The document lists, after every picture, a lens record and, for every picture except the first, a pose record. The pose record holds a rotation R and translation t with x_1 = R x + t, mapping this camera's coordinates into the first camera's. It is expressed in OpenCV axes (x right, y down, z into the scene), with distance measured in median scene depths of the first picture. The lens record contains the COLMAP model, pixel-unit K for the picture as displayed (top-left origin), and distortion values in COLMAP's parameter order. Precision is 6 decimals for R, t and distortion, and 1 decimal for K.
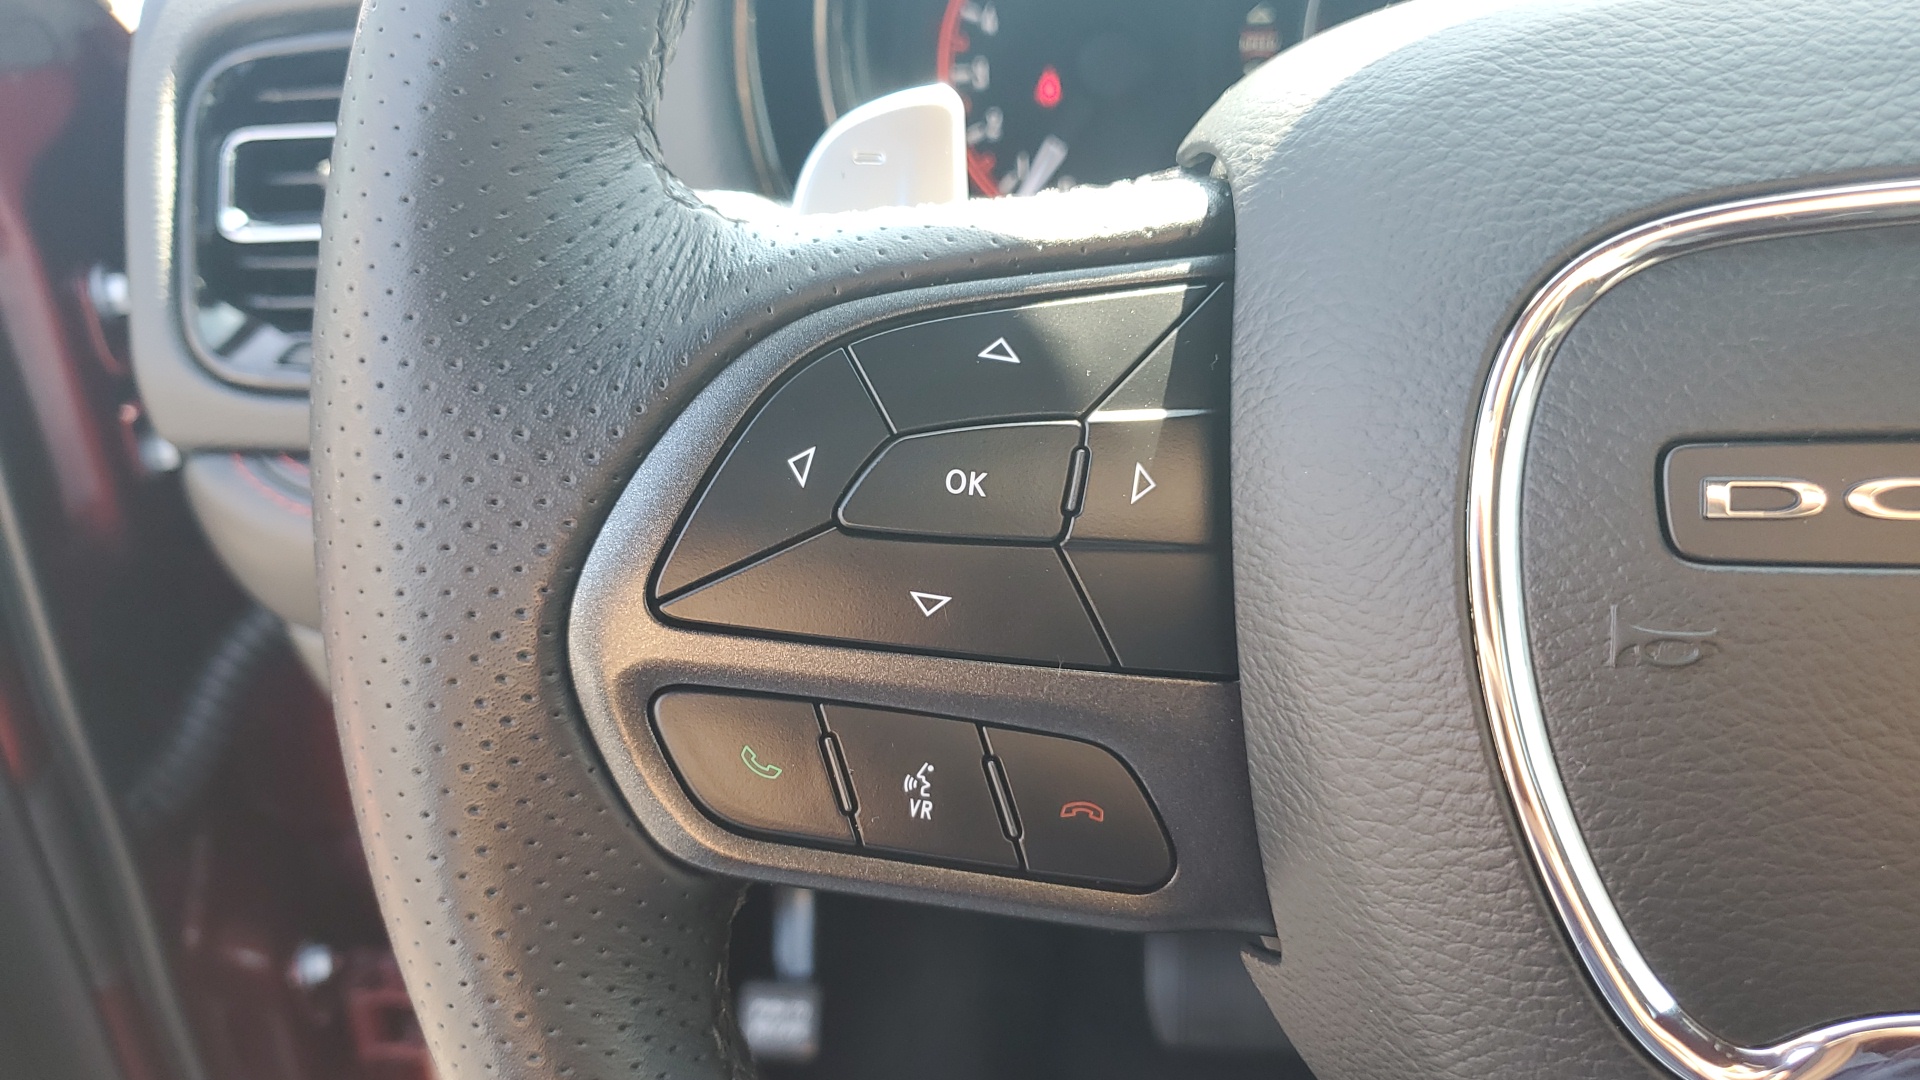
lens RADIAL K [[1602.7, 0, 904.8], [0, 1602.7, 523.7], [0, 0, 1]] dist [-0.000548, 0.005089]
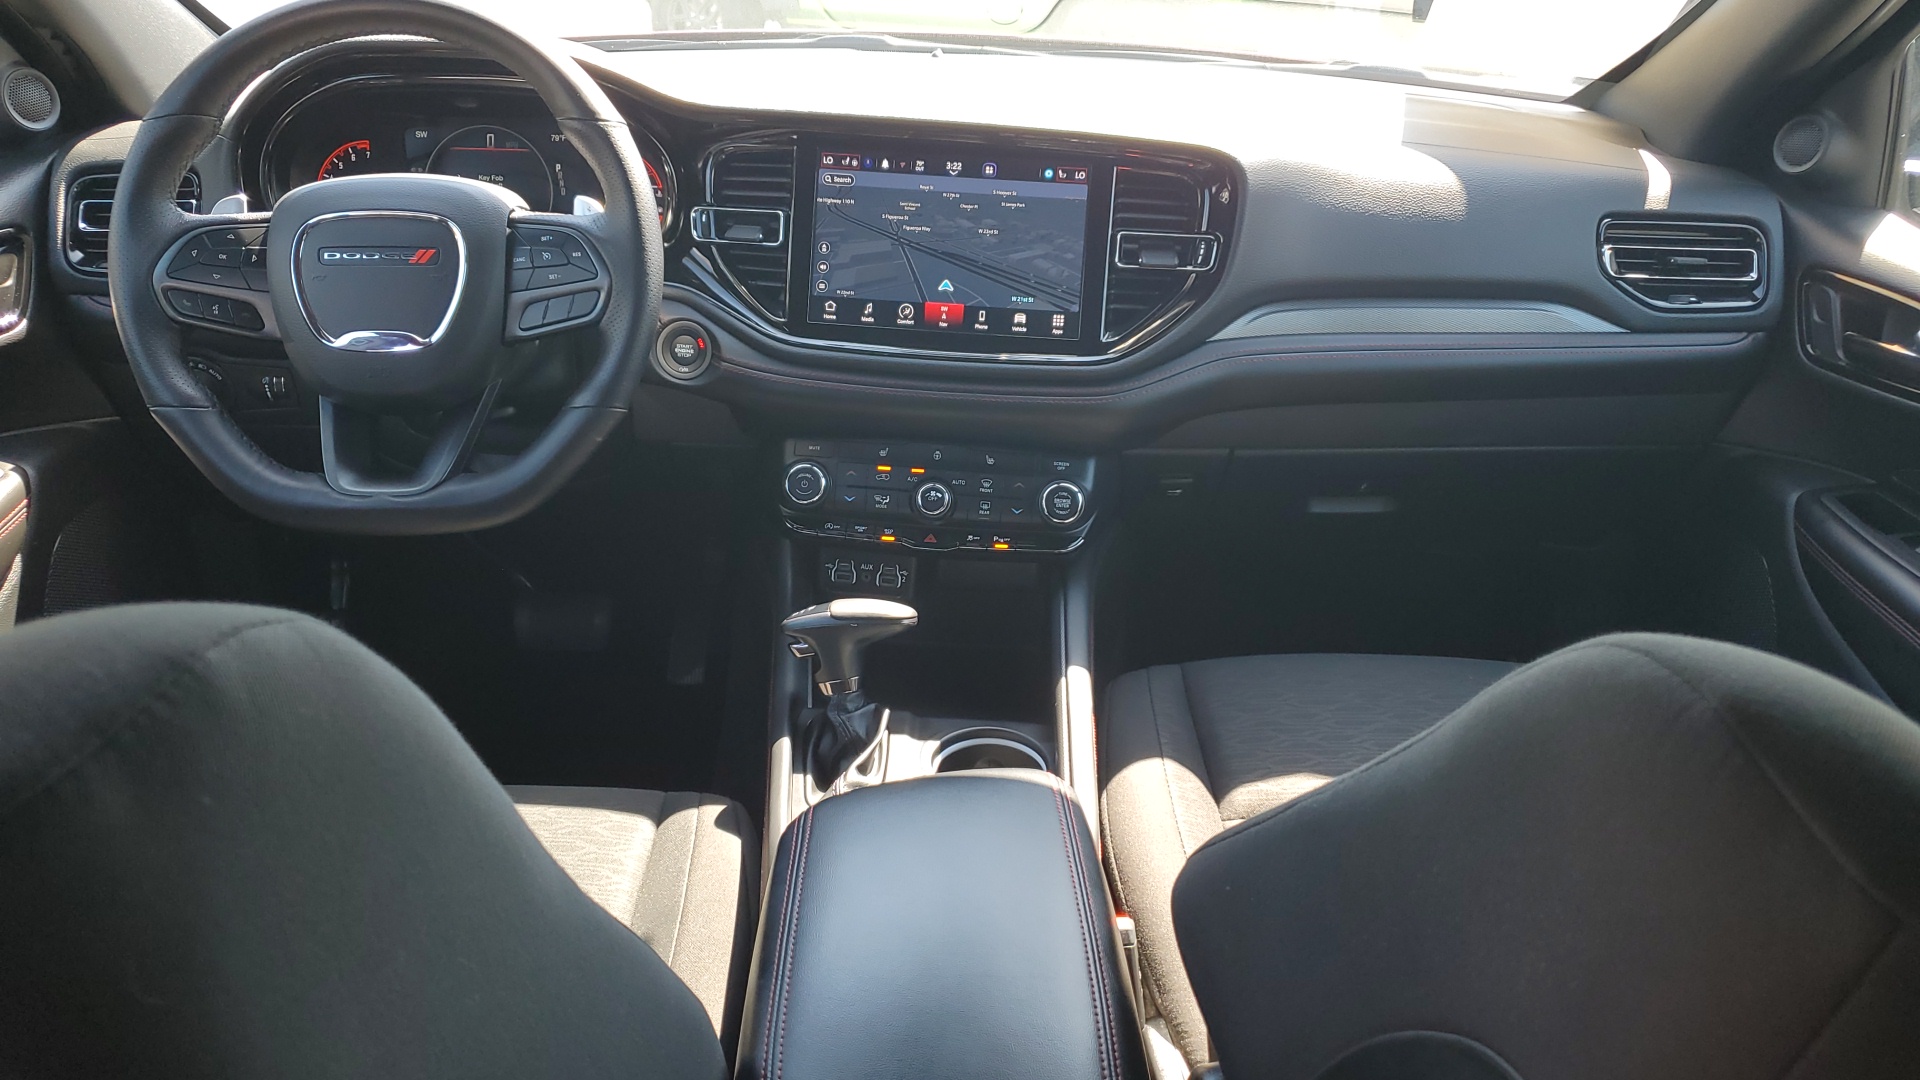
lens RADIAL K [[1546.0, 0, 974.0], [0, 1546.0, 571.8], [0, 0, 1]] dist [0.049094, -0.070636]
pose [[0.987394, 0.010186, 0.157951, 0.942794], [-0.002737, 0.998877, -0.047306, 0.703072], [-0.158256, 0.046278, 0.986313, -2.552573]]
